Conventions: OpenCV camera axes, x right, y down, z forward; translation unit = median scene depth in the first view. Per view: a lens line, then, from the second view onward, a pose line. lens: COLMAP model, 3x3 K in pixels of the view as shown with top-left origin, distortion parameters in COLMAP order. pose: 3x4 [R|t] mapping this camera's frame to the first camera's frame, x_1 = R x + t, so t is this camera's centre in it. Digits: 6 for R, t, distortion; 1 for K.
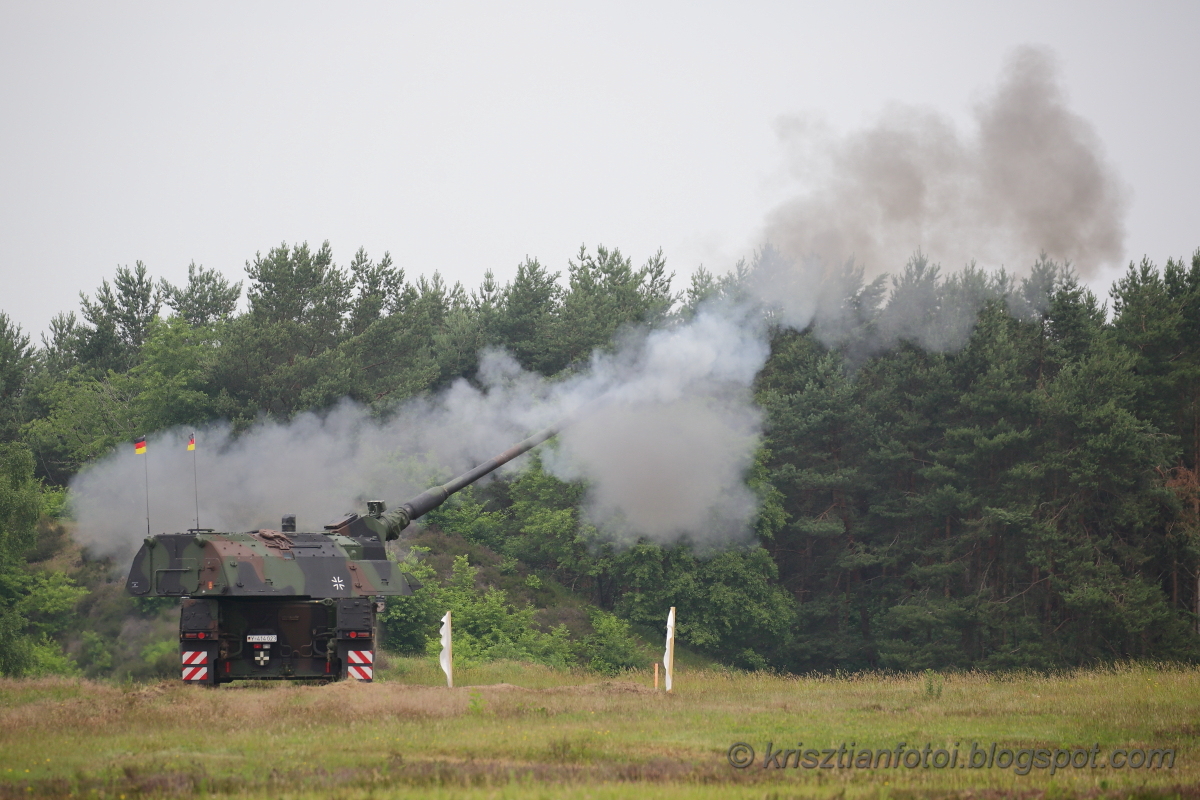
lens RADIAL K [[4804.3, 0, 601.3], [0, 4804.3, 402.3], [0, 0, 1]] dist [0.102814, 0.000000]
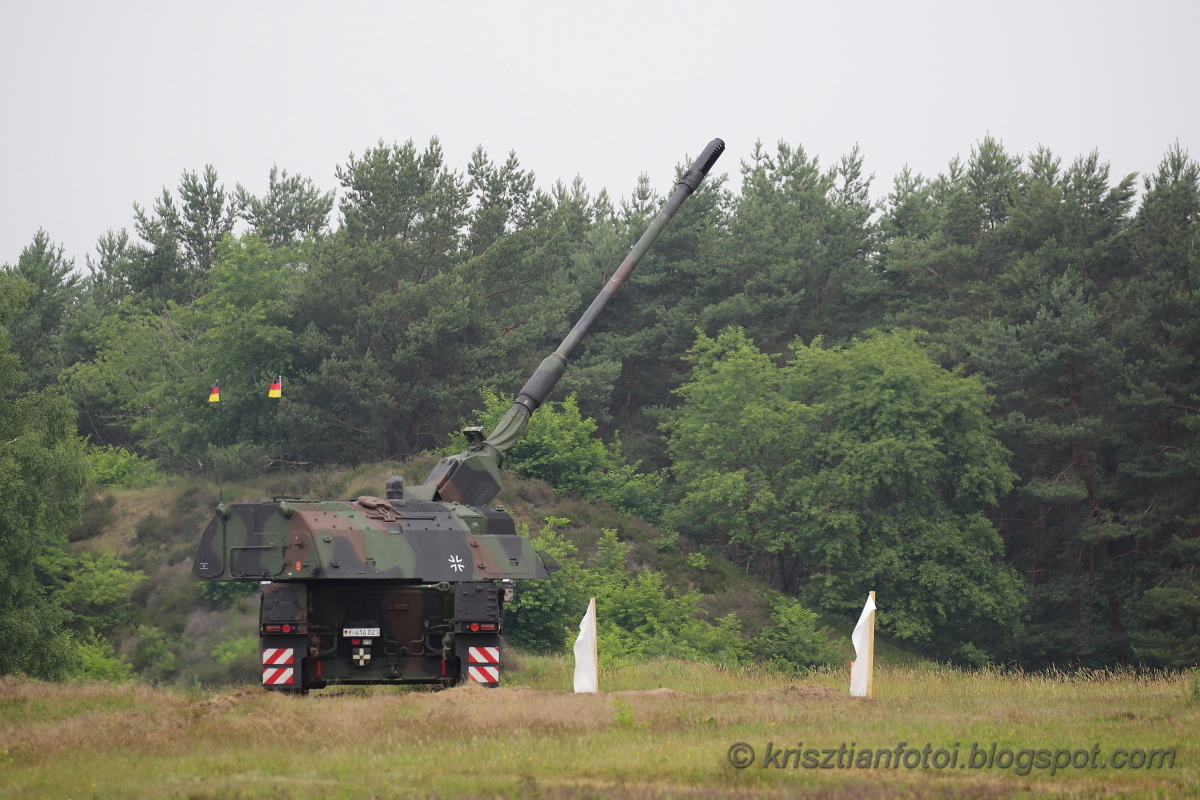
lens RADIAL K [[4804.3, 0, 598.2], [0, 4804.3, 397.5], [0, 0, 1]] dist [0.102814, 0.000000]
pose [[0.999010, -0.006135, -0.044064, 0.004701], [0.006931, 0.999815, 0.017927, -0.004455], [0.043946, -0.018215, 0.998868, 0.197789]]
